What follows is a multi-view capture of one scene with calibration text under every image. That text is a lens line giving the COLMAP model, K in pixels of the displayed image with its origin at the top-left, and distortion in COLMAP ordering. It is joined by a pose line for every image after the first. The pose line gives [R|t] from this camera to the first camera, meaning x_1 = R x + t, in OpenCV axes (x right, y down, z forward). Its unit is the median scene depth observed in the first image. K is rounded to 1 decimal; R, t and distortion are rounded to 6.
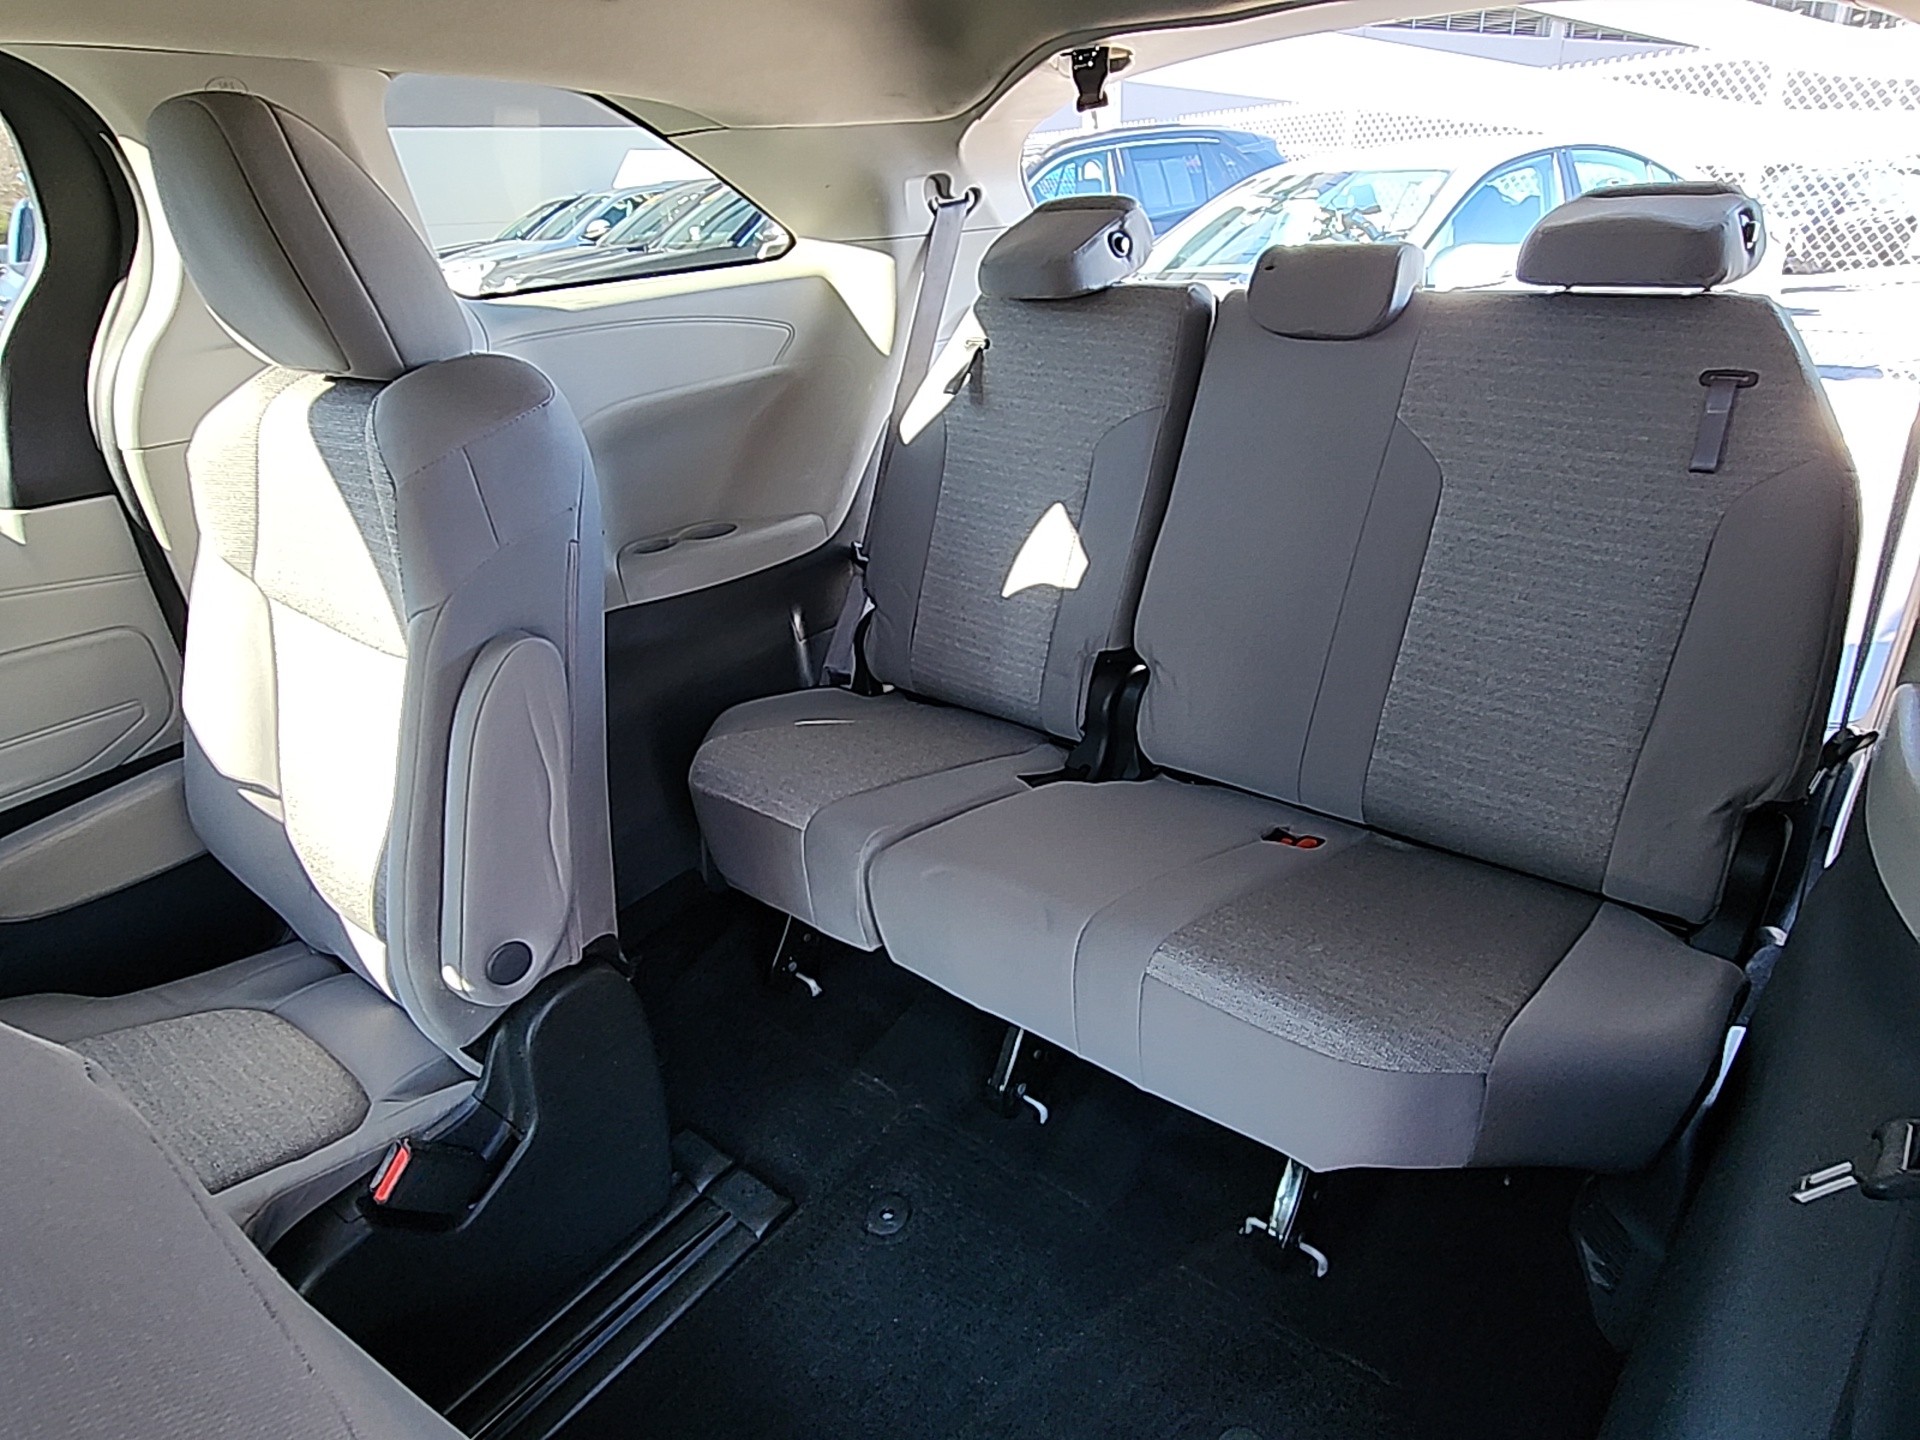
lens RADIAL K [[1115.9, 0, 1003.7], [0, 1115.9, 748.5], [0, 0, 1]] dist [-0.000395, -0.002776]
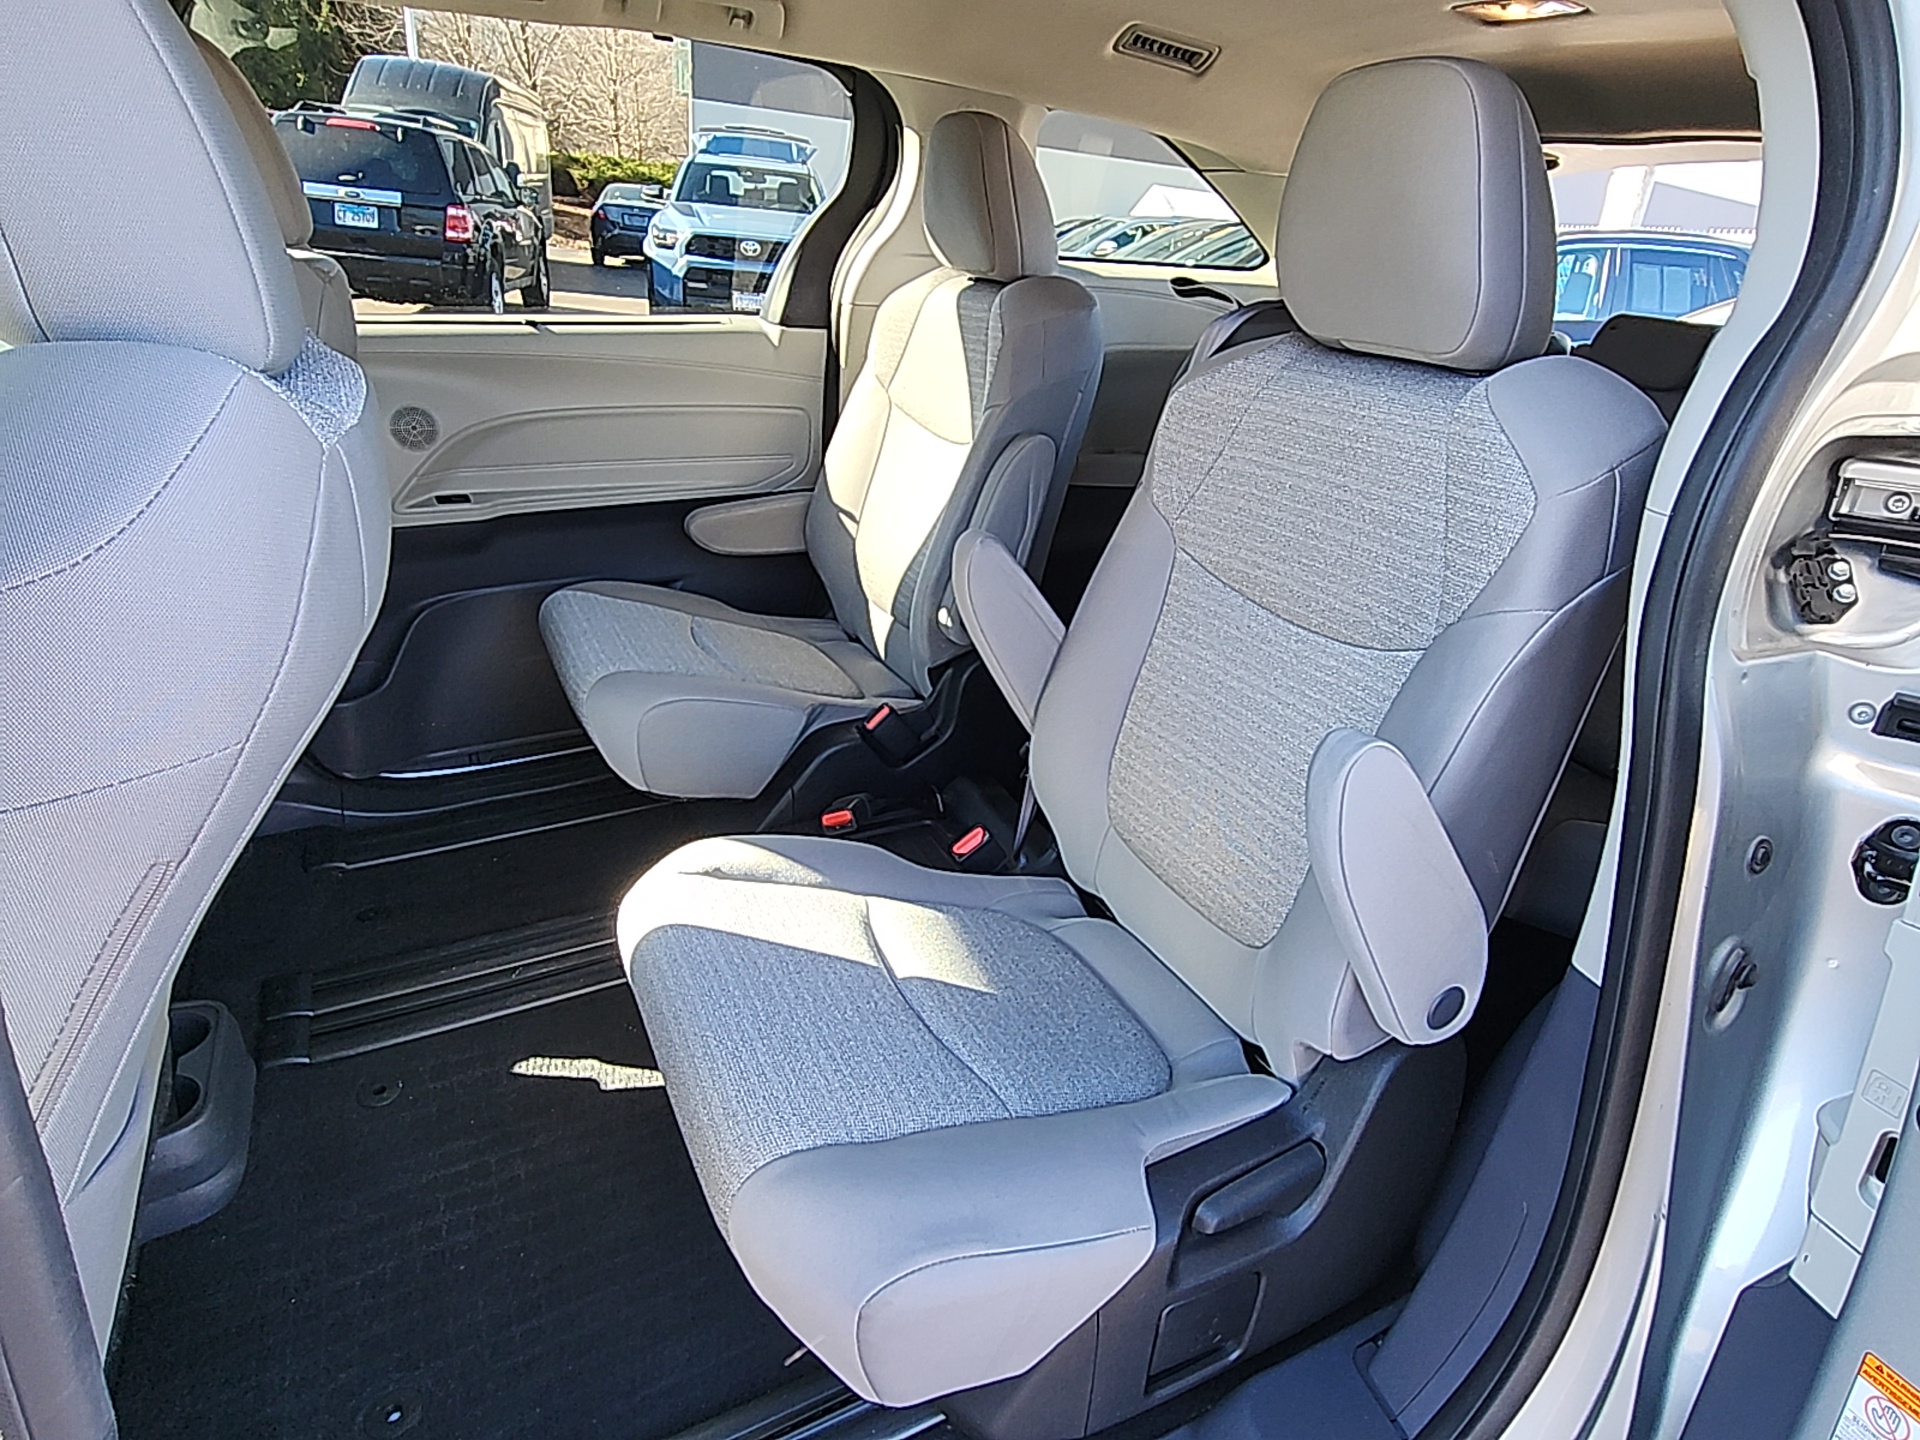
lens RADIAL K [[1115.9, 0, 1003.7], [0, 1115.9, 748.5], [0, 0, 1]] dist [-0.000395, -0.002776]
pose [[0.911738, 0.285156, -0.295667, 0.114772], [-0.295730, 0.955226, 0.009334, 0.248400], [0.285091, 0.078928, 0.955245, -0.430504]]
